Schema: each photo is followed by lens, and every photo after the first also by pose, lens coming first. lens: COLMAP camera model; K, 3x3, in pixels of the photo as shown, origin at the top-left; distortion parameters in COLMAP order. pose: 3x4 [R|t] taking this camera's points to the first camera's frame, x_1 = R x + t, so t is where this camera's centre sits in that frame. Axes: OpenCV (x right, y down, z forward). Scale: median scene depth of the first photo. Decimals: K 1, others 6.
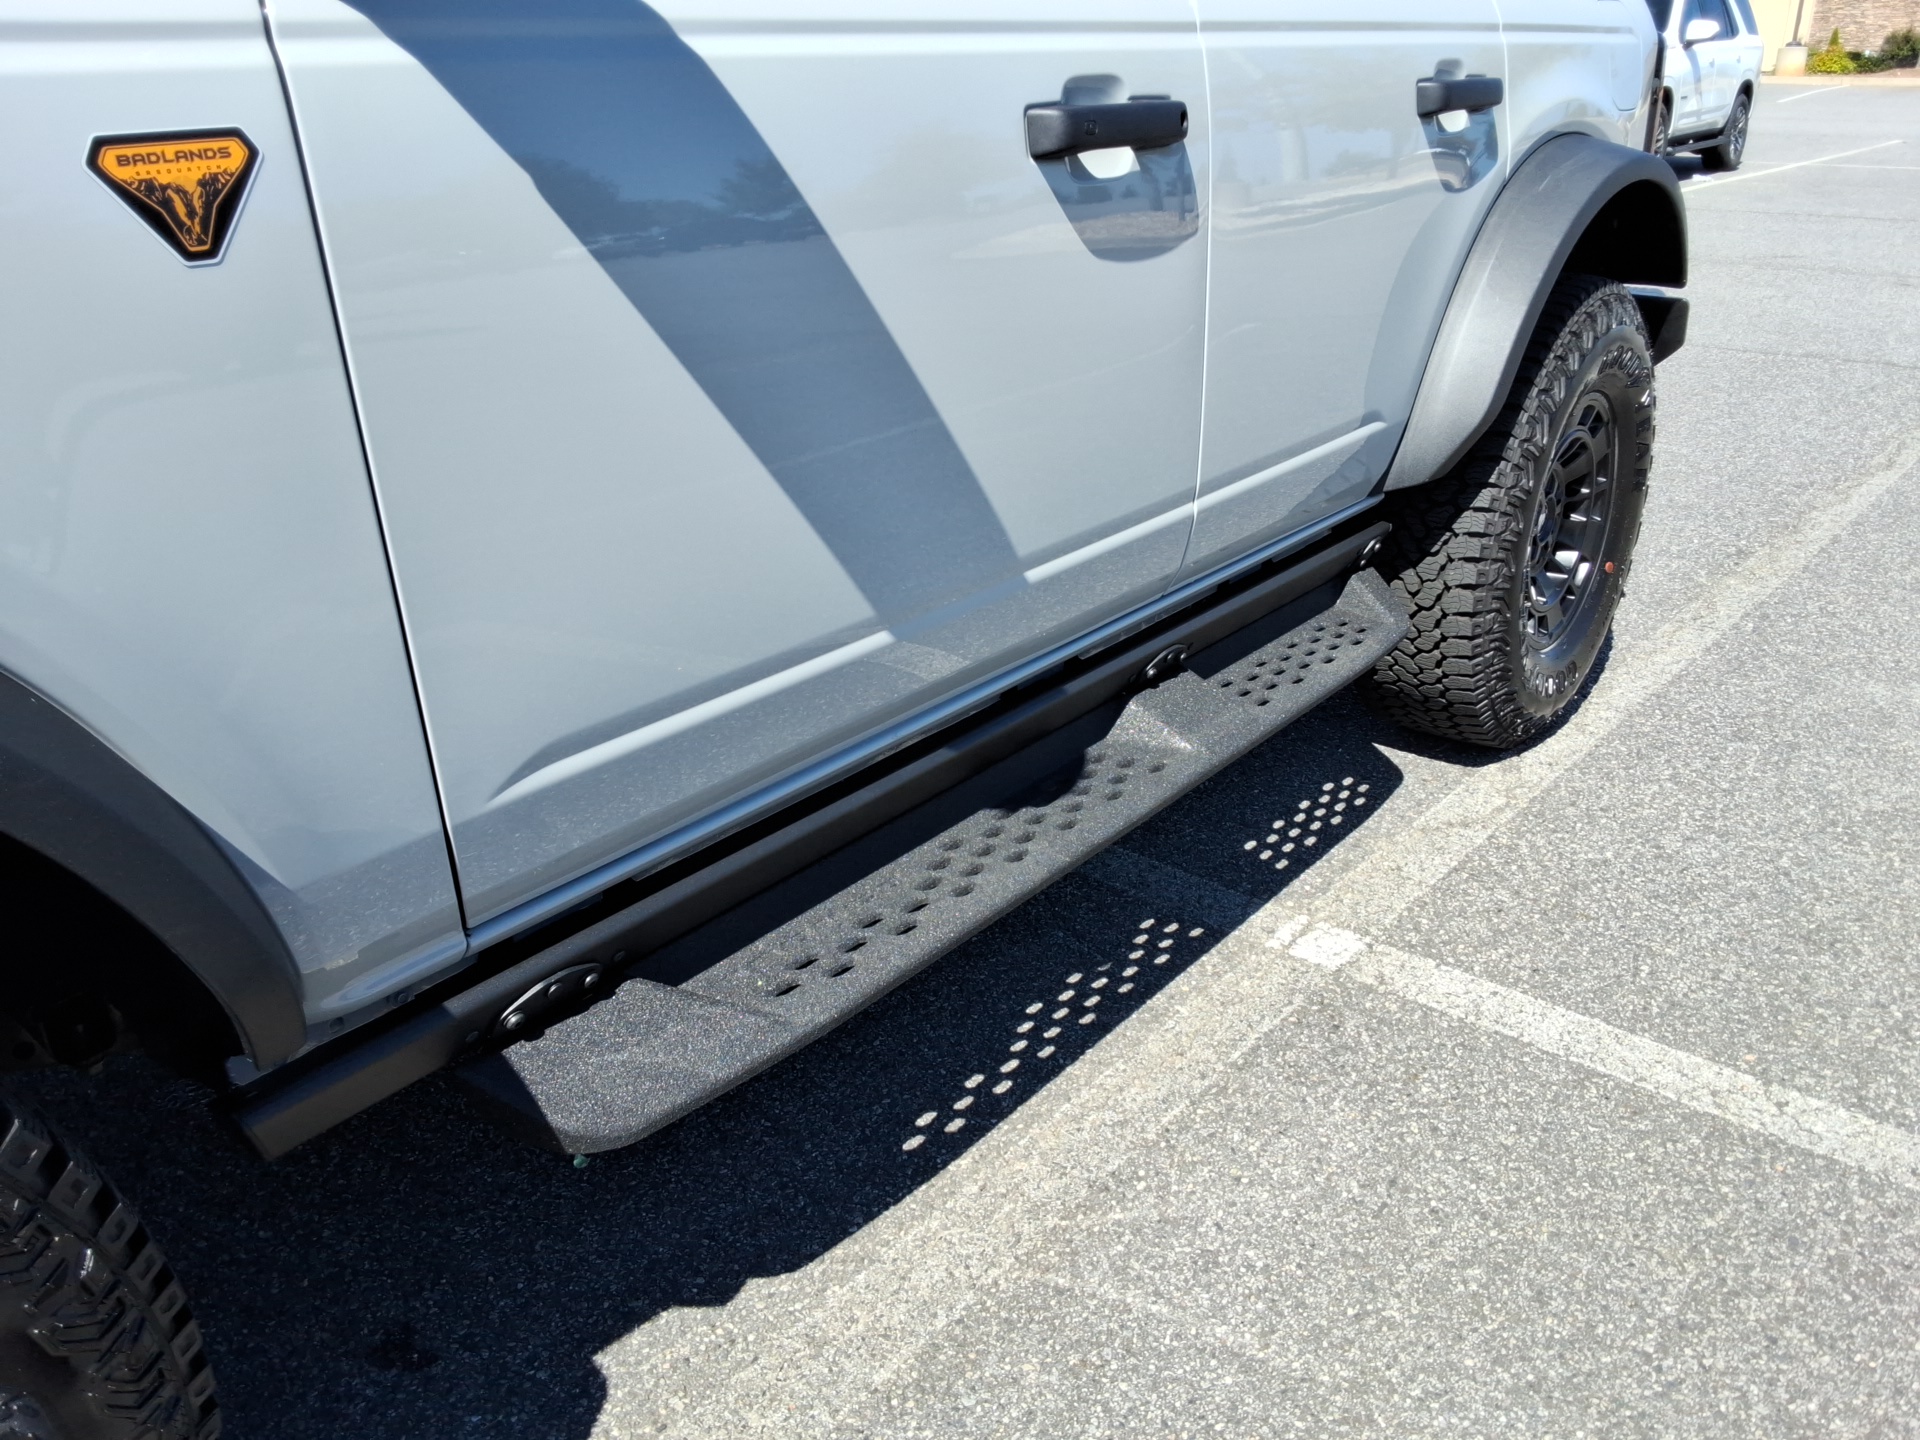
lens RADIAL K [[1543.2, 0, 953.5], [0, 1543.2, 707.8], [0, 0, 1]] dist [0.106235, -0.166274]
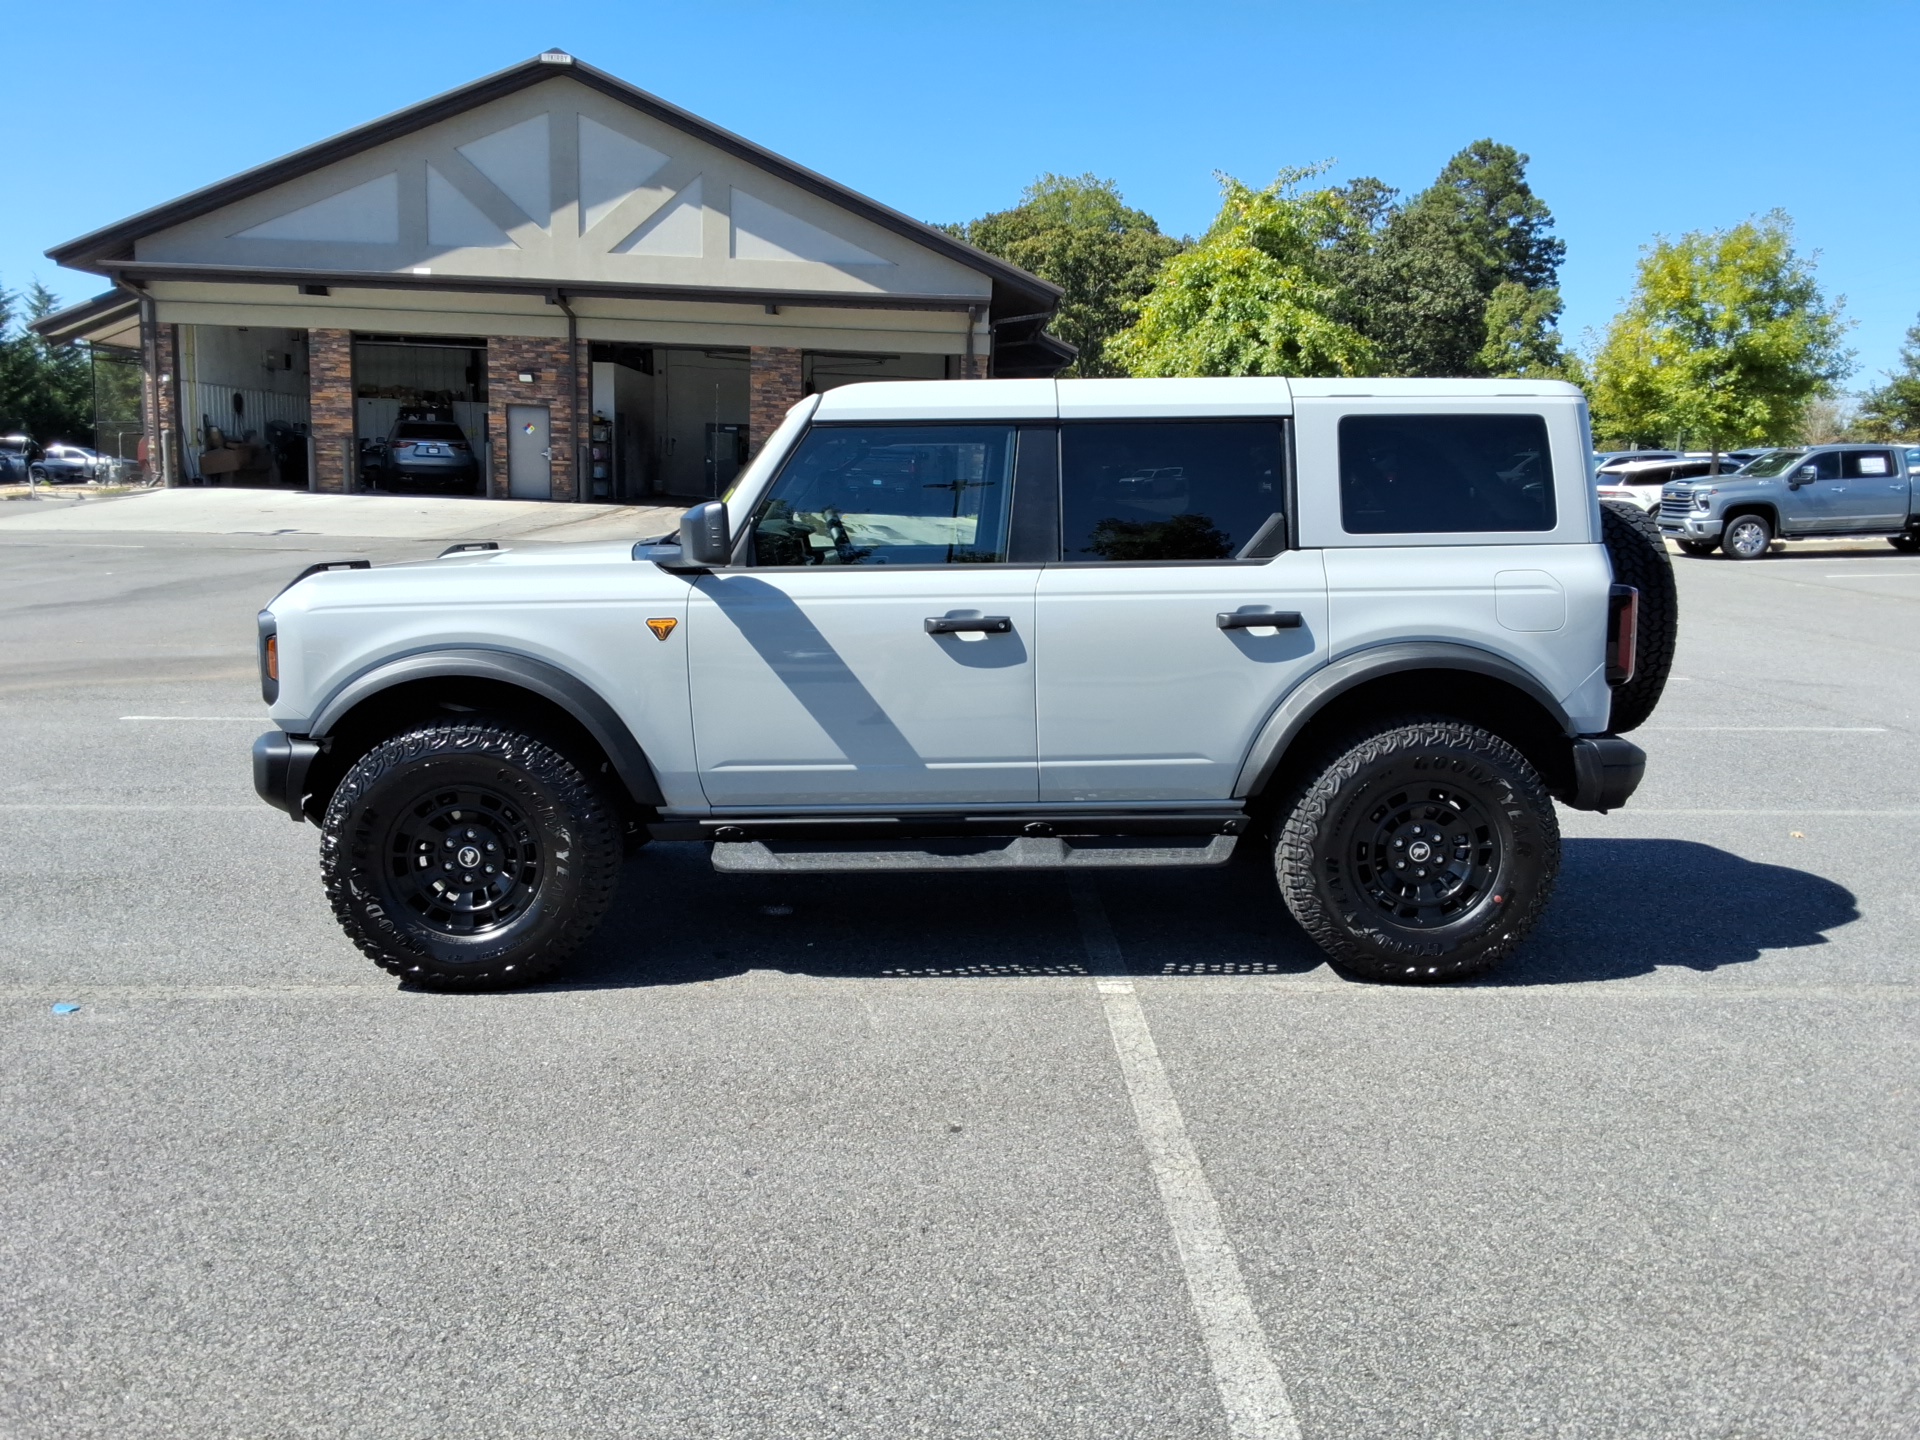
lens RADIAL K [[1543.2, 0, 972.8], [0, 1543.2, 713.0], [0, 0, 1]] dist [0.106235, -0.166274]
pose [[0.657493, 0.109668, -0.745437, 1.673142], [-0.290669, 0.949685, -0.116660, 0.100705], [0.695137, 0.293379, 0.656288, -0.658288]]
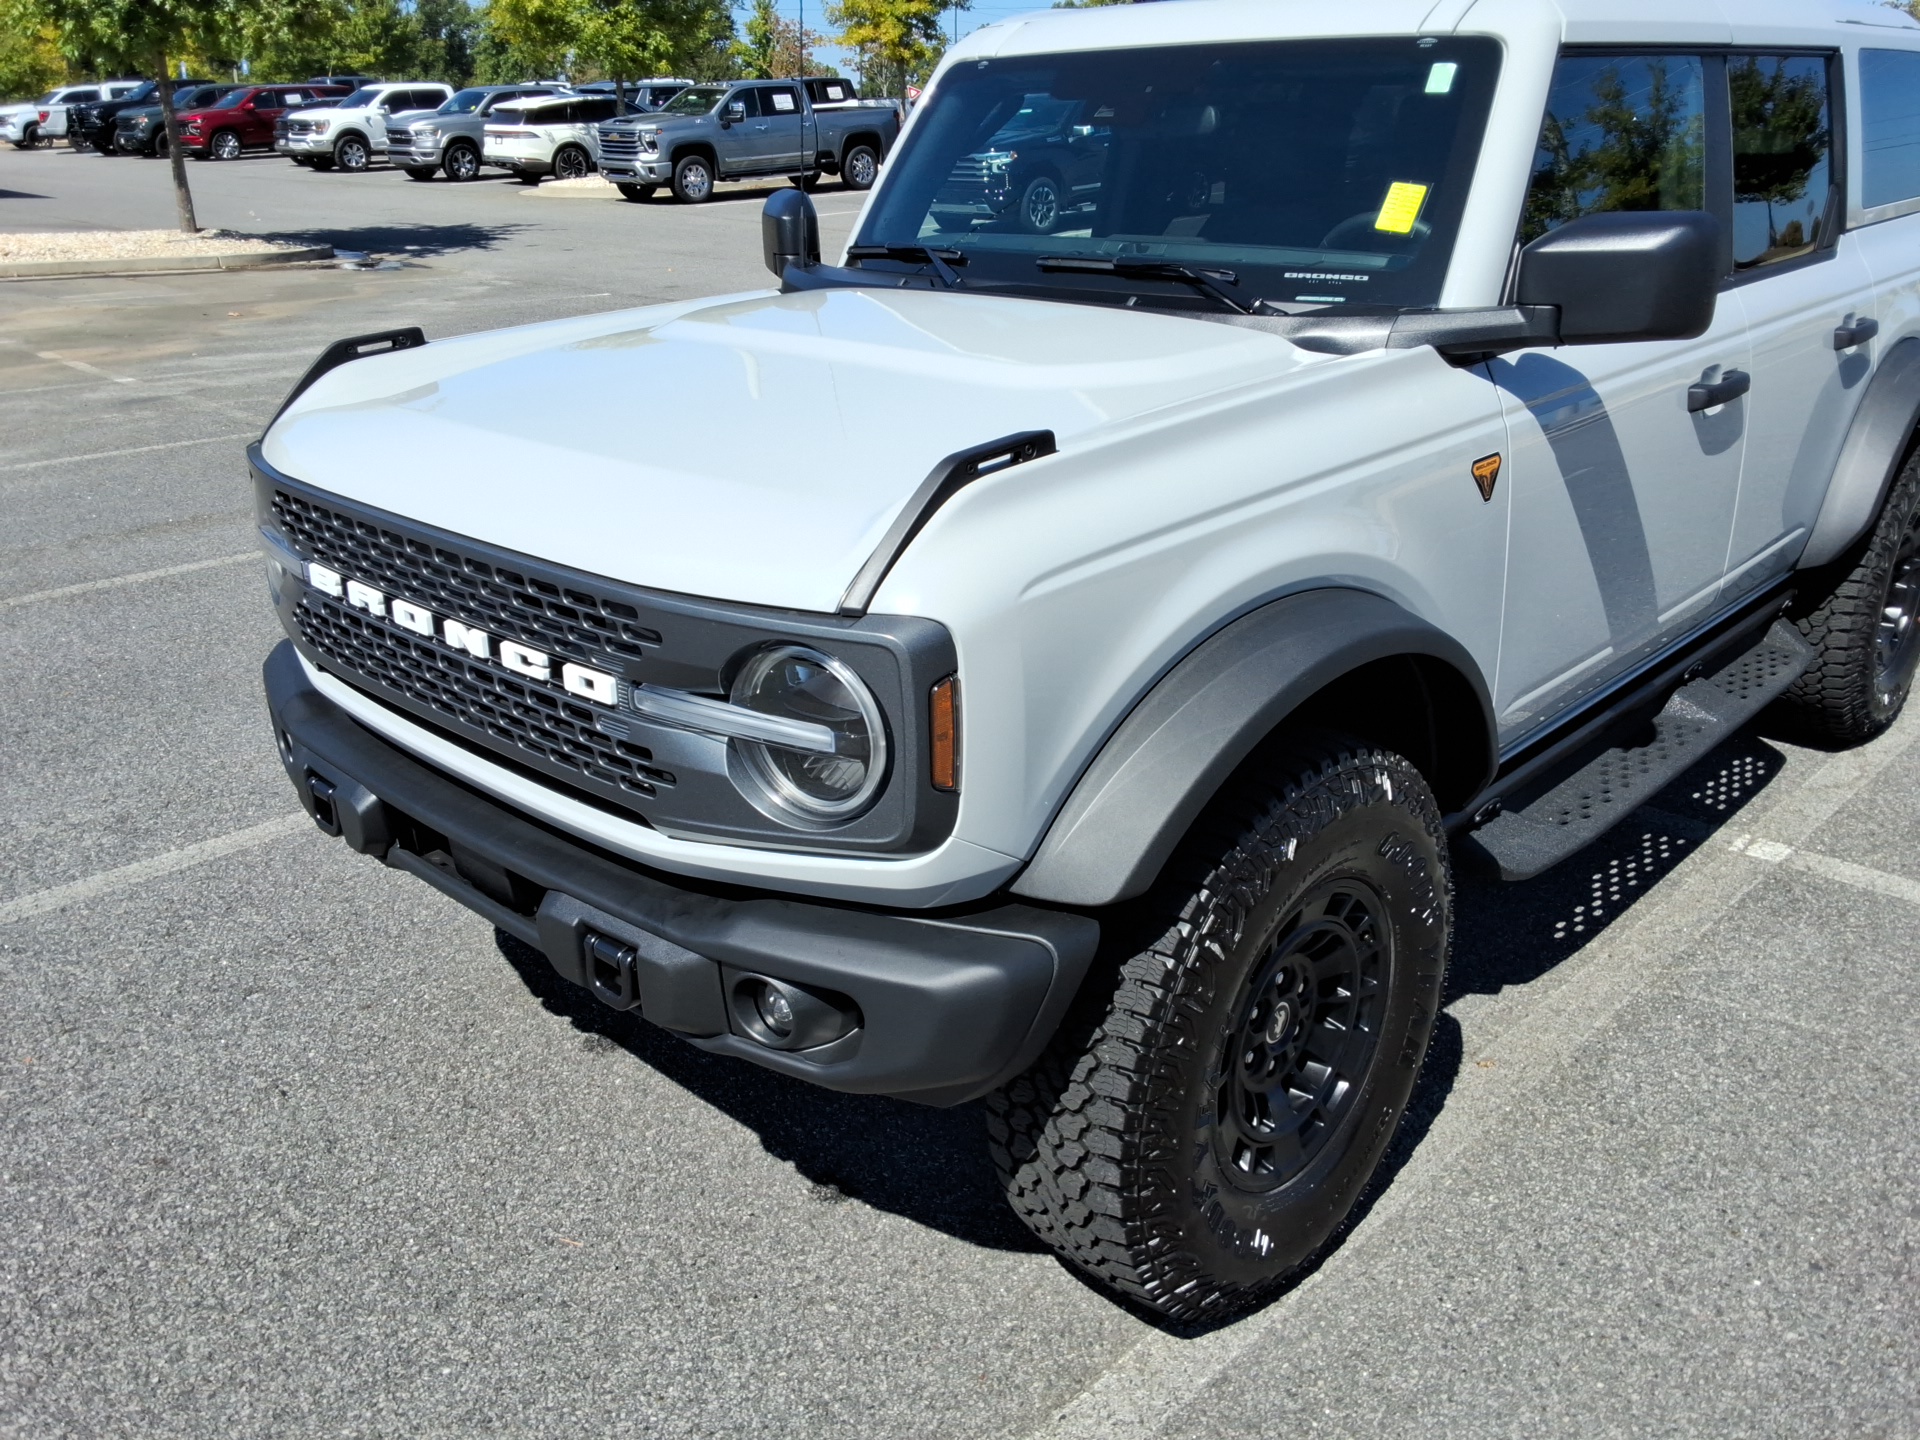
lens RADIAL K [[1543.2, 0, 953.2], [0, 1543.2, 708.5], [0, 0, 1]] dist [0.106235, -0.166274]
pose [[0.995744, 0.015013, -0.090931, -0.463187], [-0.017610, 0.999458, -0.027831, 0.066475], [0.090463, 0.029314, 0.995468, -0.714689]]
